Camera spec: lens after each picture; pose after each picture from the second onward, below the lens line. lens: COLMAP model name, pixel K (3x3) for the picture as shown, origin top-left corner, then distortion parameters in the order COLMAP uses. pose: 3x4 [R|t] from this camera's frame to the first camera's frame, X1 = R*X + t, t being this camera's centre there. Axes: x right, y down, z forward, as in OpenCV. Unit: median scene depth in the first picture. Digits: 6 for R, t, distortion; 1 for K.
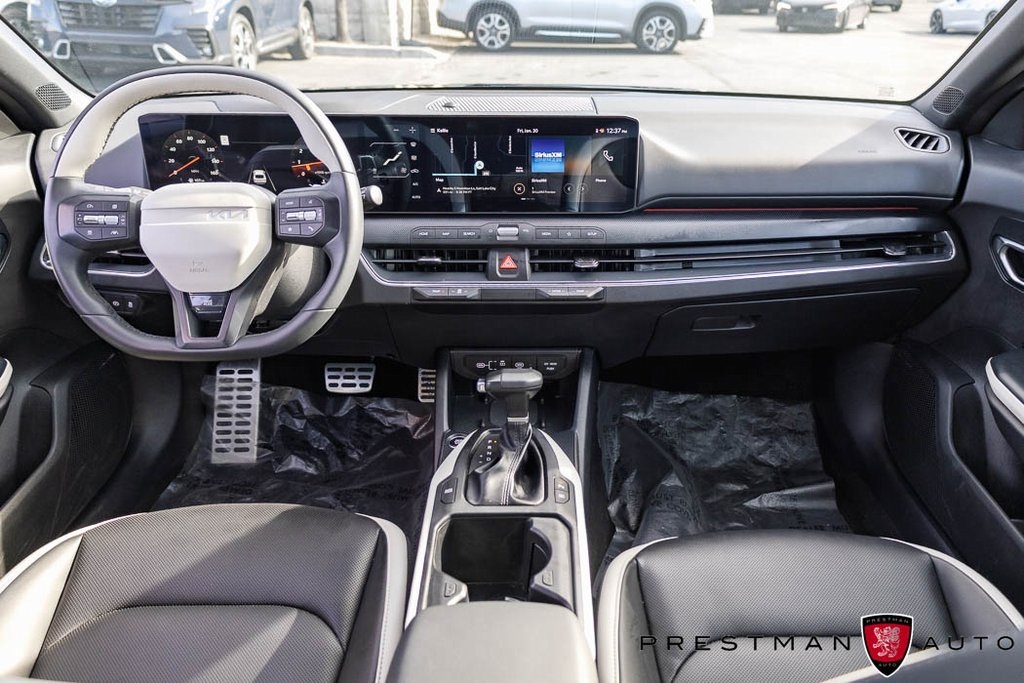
lens RADIAL K [[754.9, 0, 544.0], [0, 754.9, 320.6], [0, 0, 1]] dist [0.014640, -0.000060]
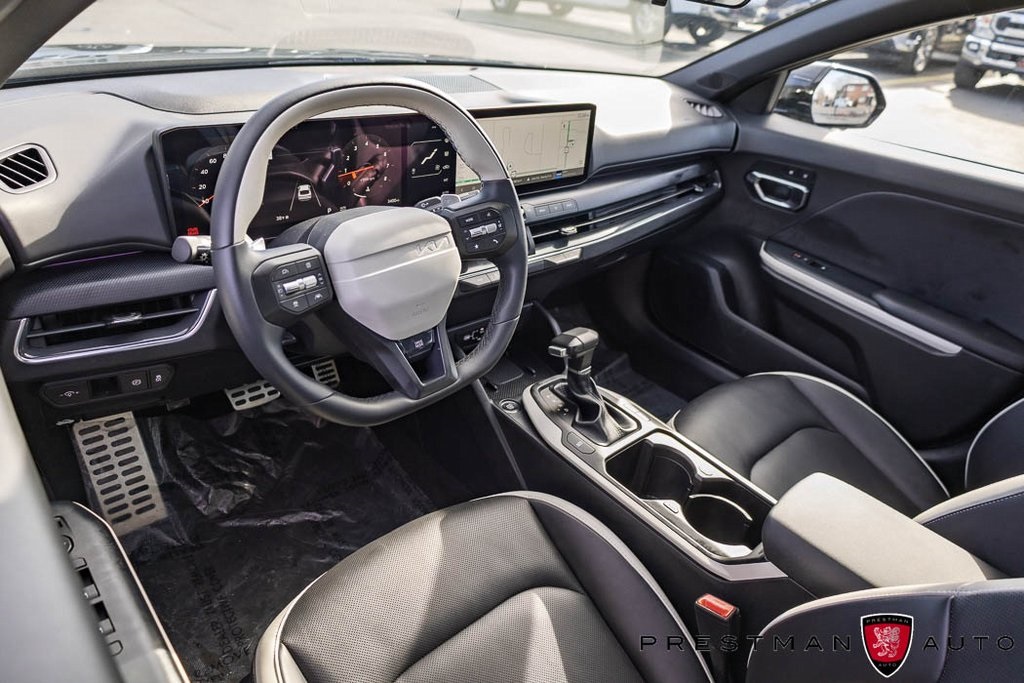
lens RADIAL K [[660.7, 0, 512.0], [0, 660.7, 341.5], [0, 0, 1]] dist [0.001294, 0.002041]
pose [[0.742631, -0.265255, 0.614929, -0.704369], [0.158401, 0.961734, 0.223556, -0.156391], [-0.650698, -0.068614, 0.756230, 0.259787]]
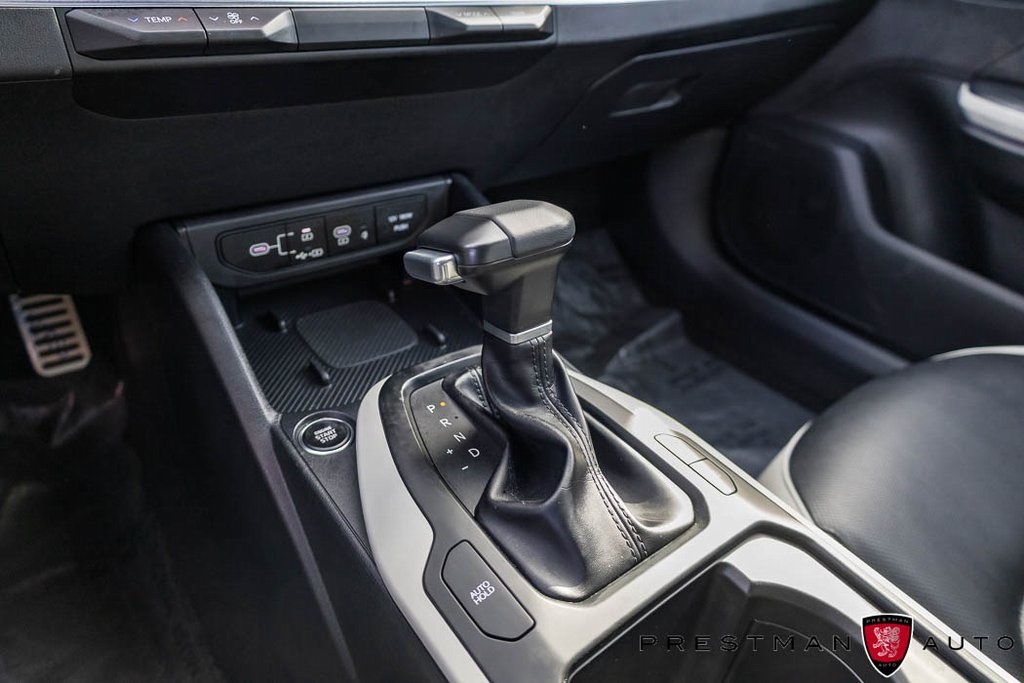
lens RADIAL K [[660.7, 0, 512.0], [0, 660.7, 341.5], [0, 0, 1]] dist [0.001294, 0.002041]
pose [[0.793638, -0.280948, 0.539636, -0.212061], [0.169207, 0.953924, 0.247786, 0.045364], [-0.584387, -0.105343, 0.804609, 0.678663]]
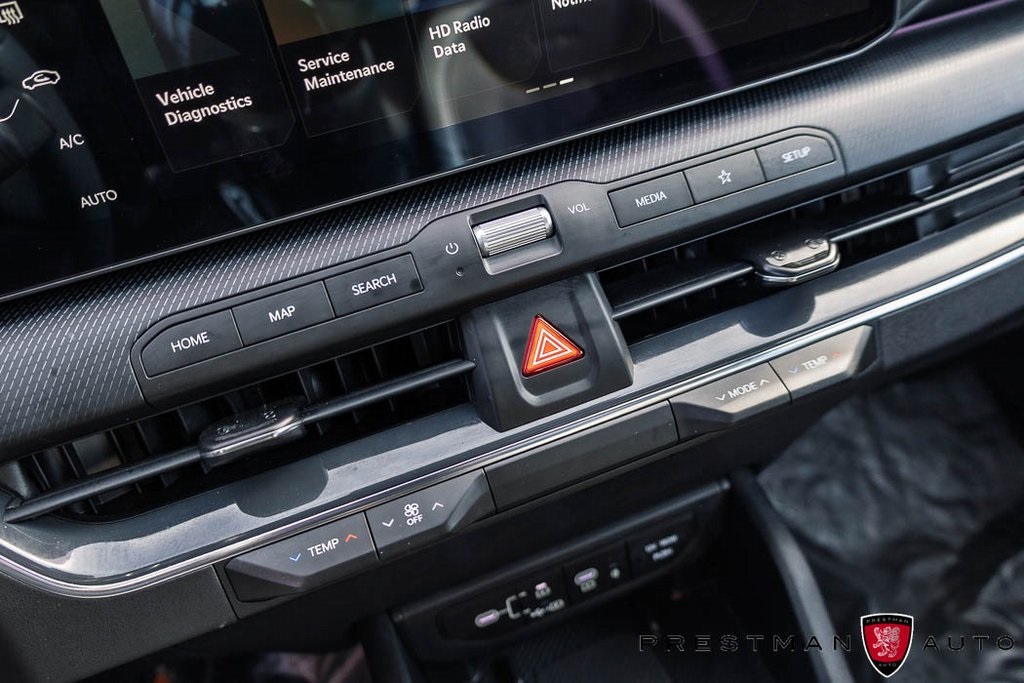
lens RADIAL K [[743.9, 0, 514.3], [0, 743.9, 382.5], [0, 0, 1]] dist [0.002360, 0.003037]
pose [[0.931309, -0.319414, 0.175039, -0.109882], [0.291118, 0.941587, 0.169307, -0.113112], [-0.218893, -0.106720, 0.969895, 0.752087]]
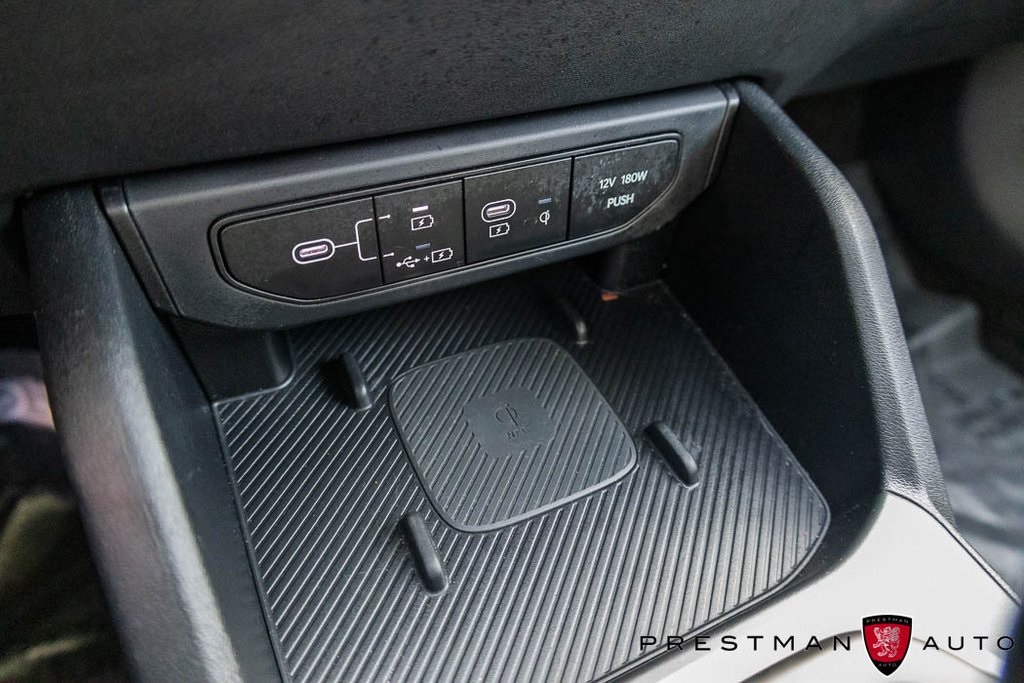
lens RADIAL K [[659.1, 0, 511.9], [0, 659.1, 354.0], [0, 0, 1]] dist [0.020161, 0.000916]
pose [[0.907520, -0.259892, 0.329946, -0.112798], [0.129073, 0.920124, 0.369746, 0.031621], [-0.399685, -0.292965, 0.868575, 0.929740]]
